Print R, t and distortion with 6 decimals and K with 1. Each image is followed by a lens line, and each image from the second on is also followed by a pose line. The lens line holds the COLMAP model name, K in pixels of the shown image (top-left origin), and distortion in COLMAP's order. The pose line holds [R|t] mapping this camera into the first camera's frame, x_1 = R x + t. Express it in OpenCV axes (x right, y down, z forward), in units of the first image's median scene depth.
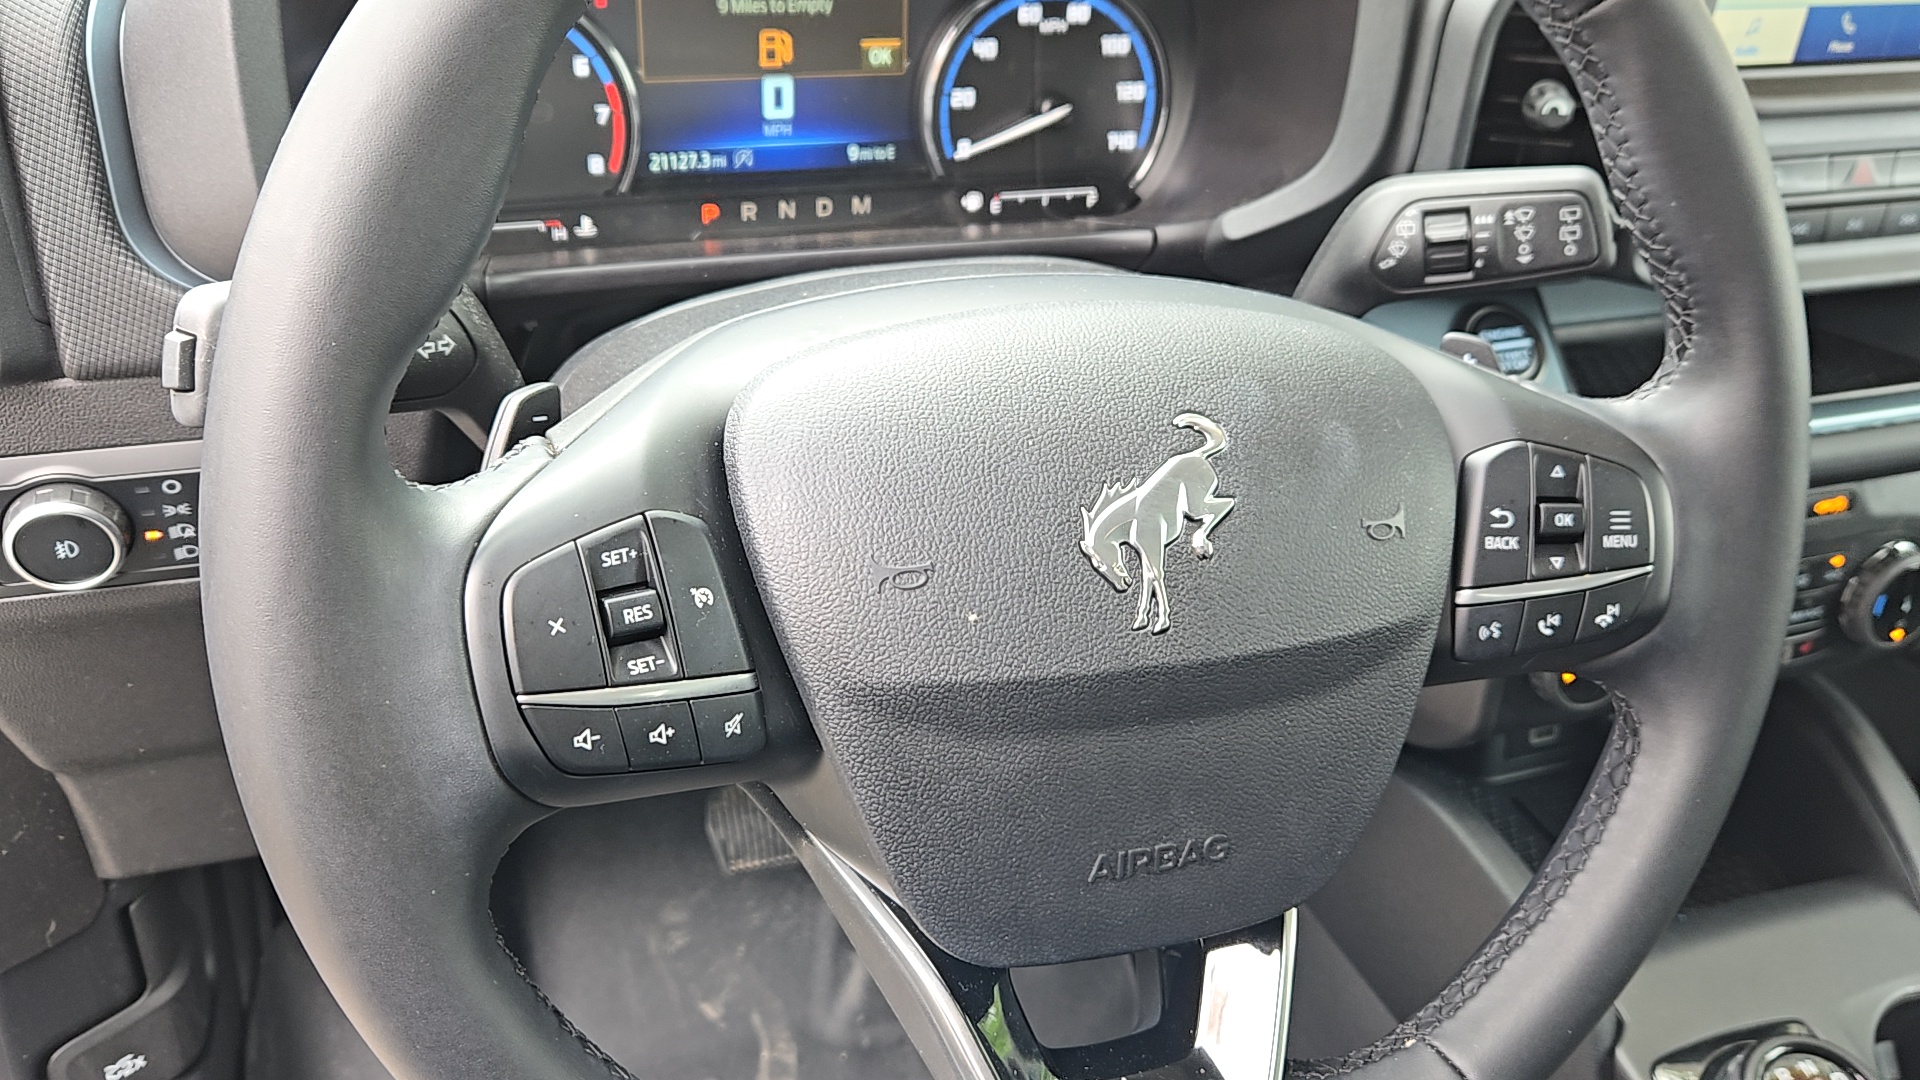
lens RADIAL K [[1581.9, 0, 920.4], [0, 1581.9, 515.4], [0, 0, 1]] dist [0.003943, 0.011917]
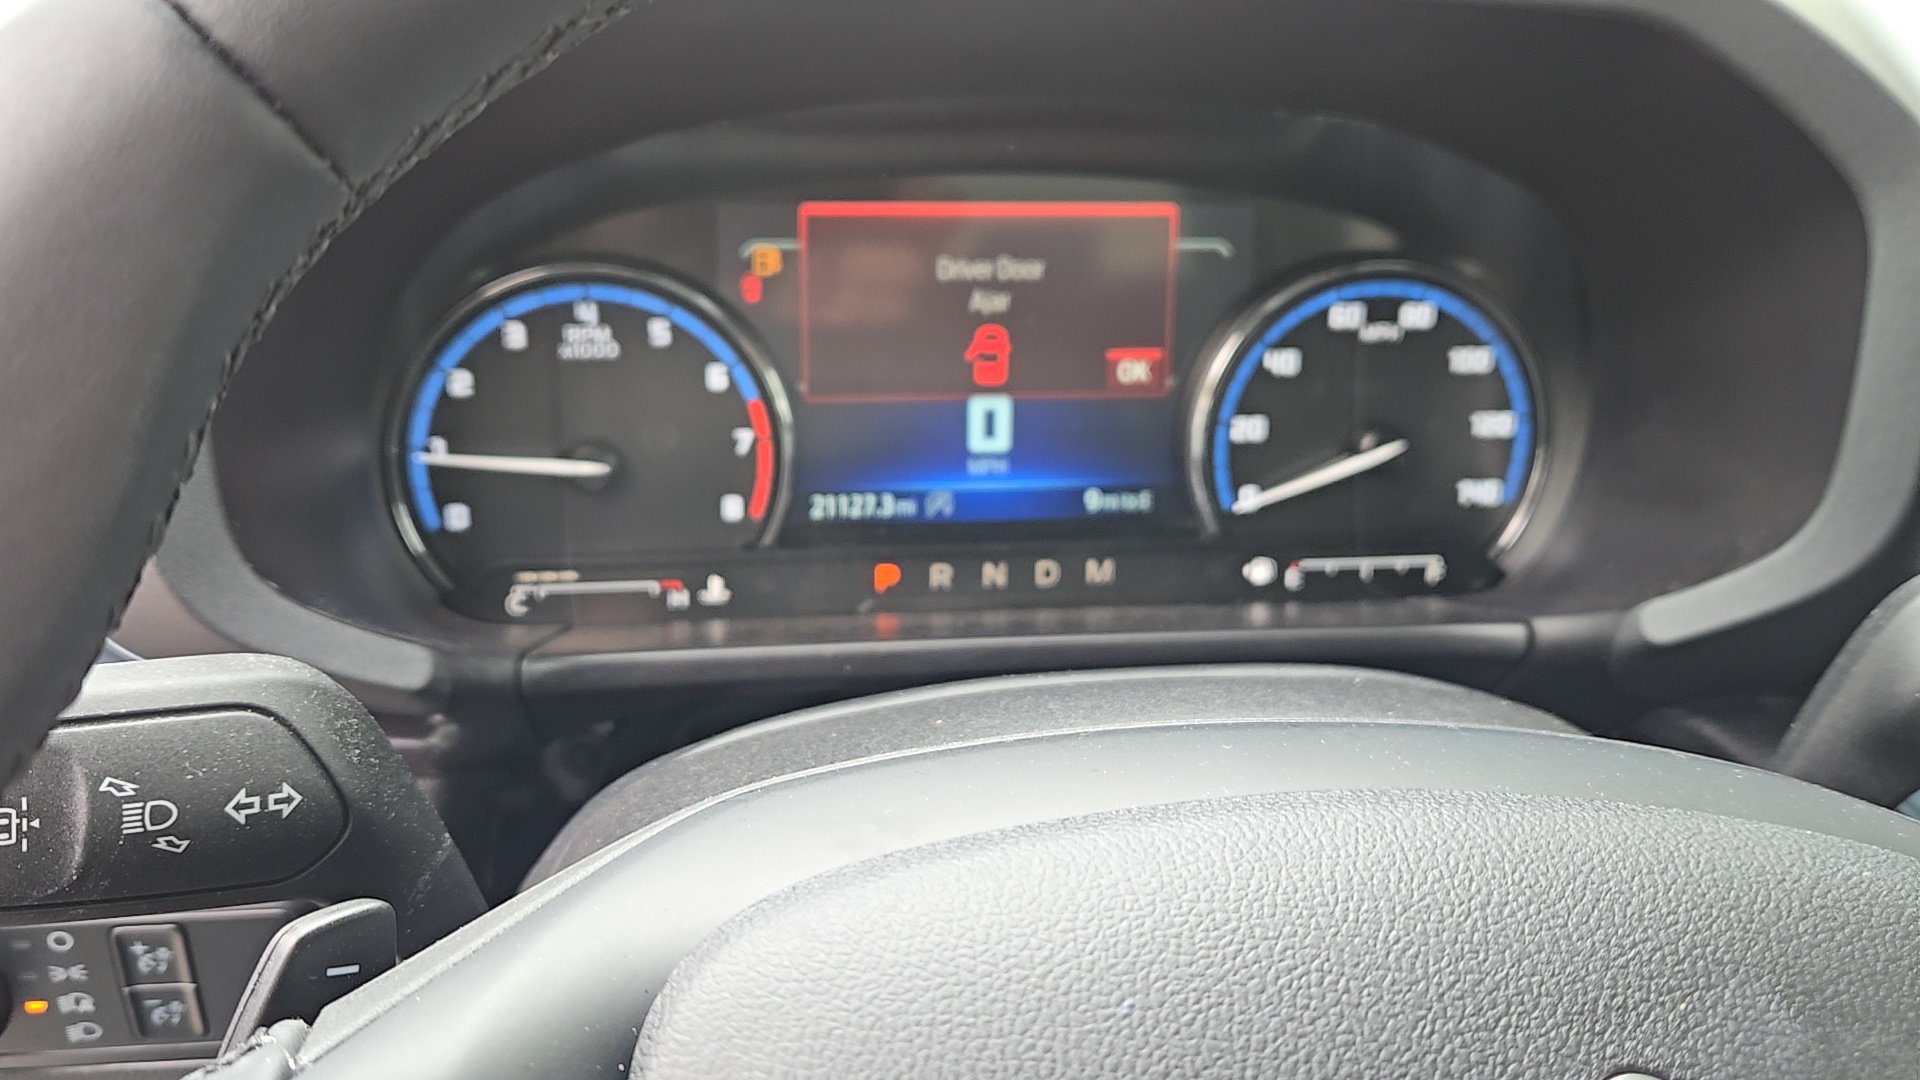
lens RADIAL K [[1581.9, 0, 954.6], [0, 1581.9, 574.7], [0, 0, 1]] dist [0.003943, 0.011917]
pose [[0.980792, 0.032678, -0.192299, 0.041802], [-0.065993, 0.983321, -0.169486, -0.078761], [0.183553, 0.178921, 0.966590, 0.338765]]
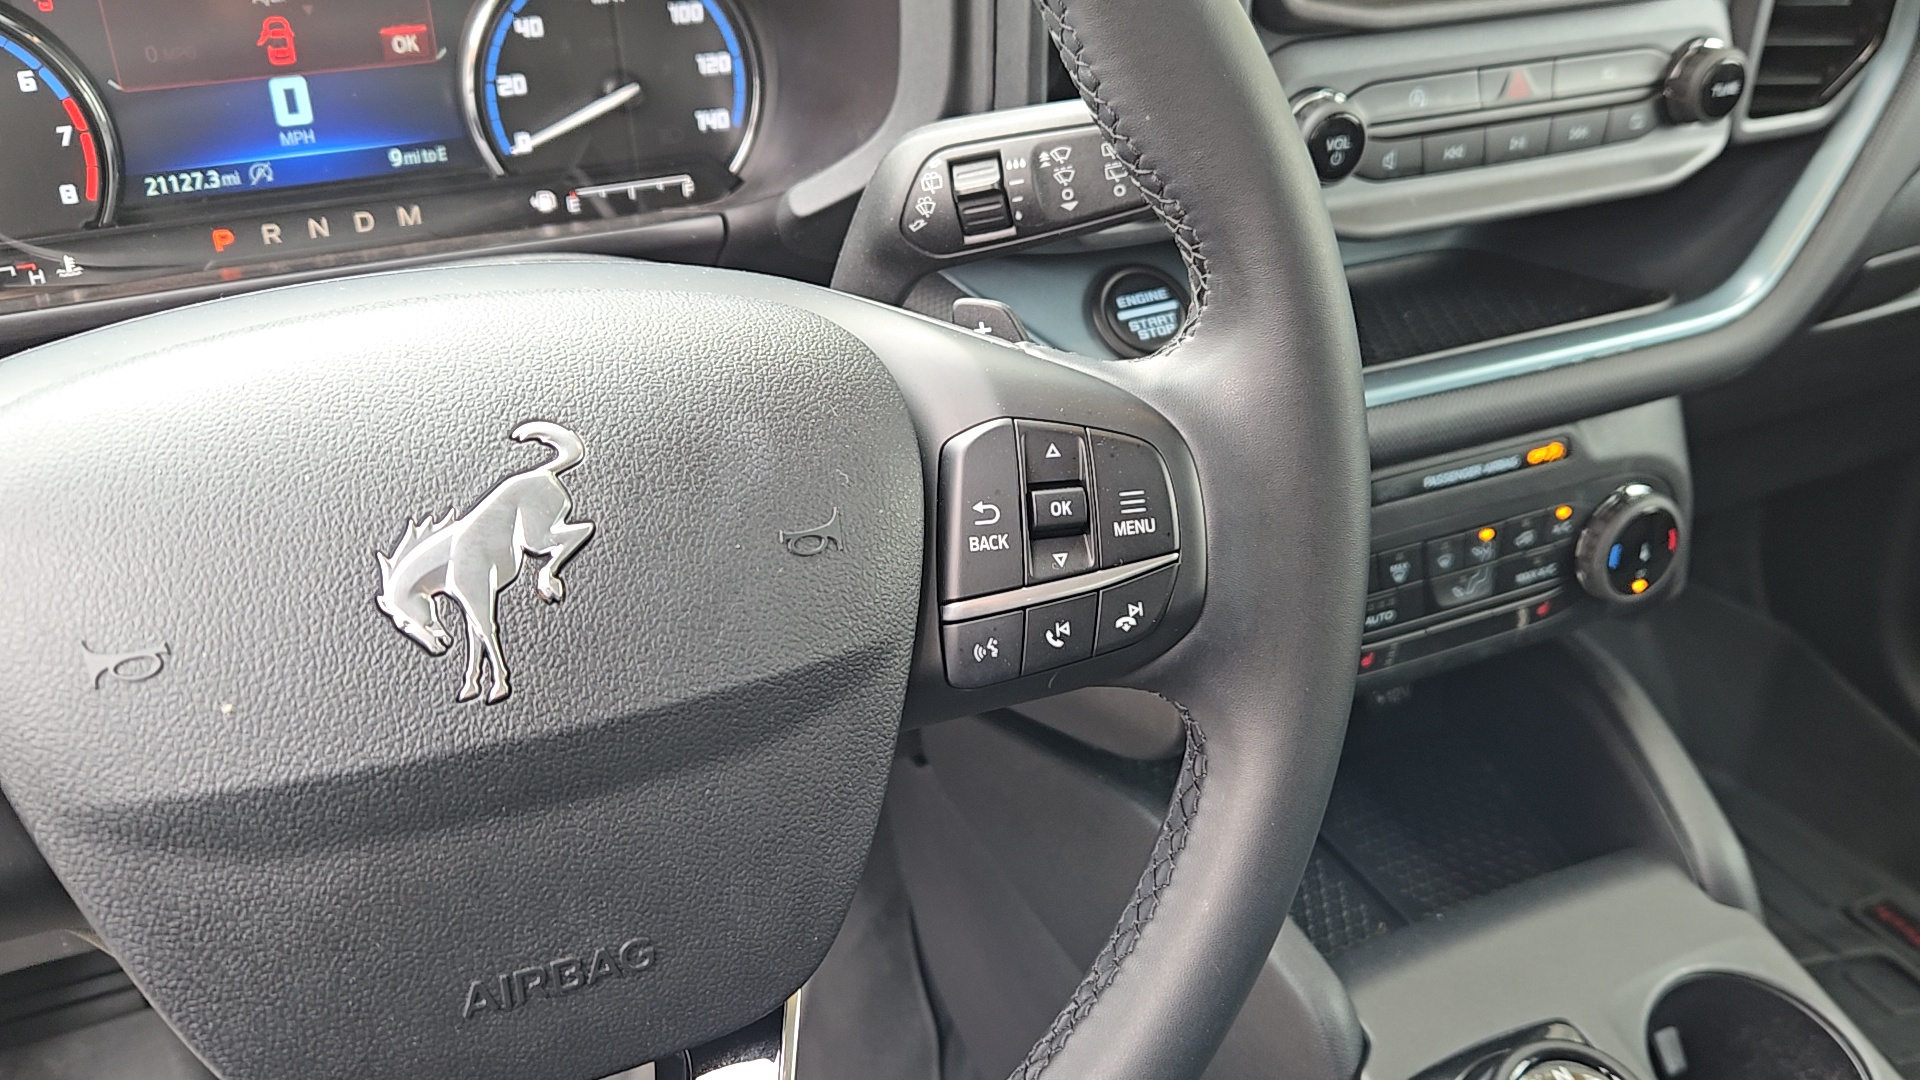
lens RADIAL K [[1581.9, 0, 909.5], [0, 1581.9, 521.0], [0, 0, 1]] dist [0.003943, 0.011917]
pose [[0.995003, -0.093373, 0.035371, 0.221754], [0.093673, 0.995579, -0.006919, 0.005901], [-0.034568, 0.010198, 0.999350, 0.129330]]
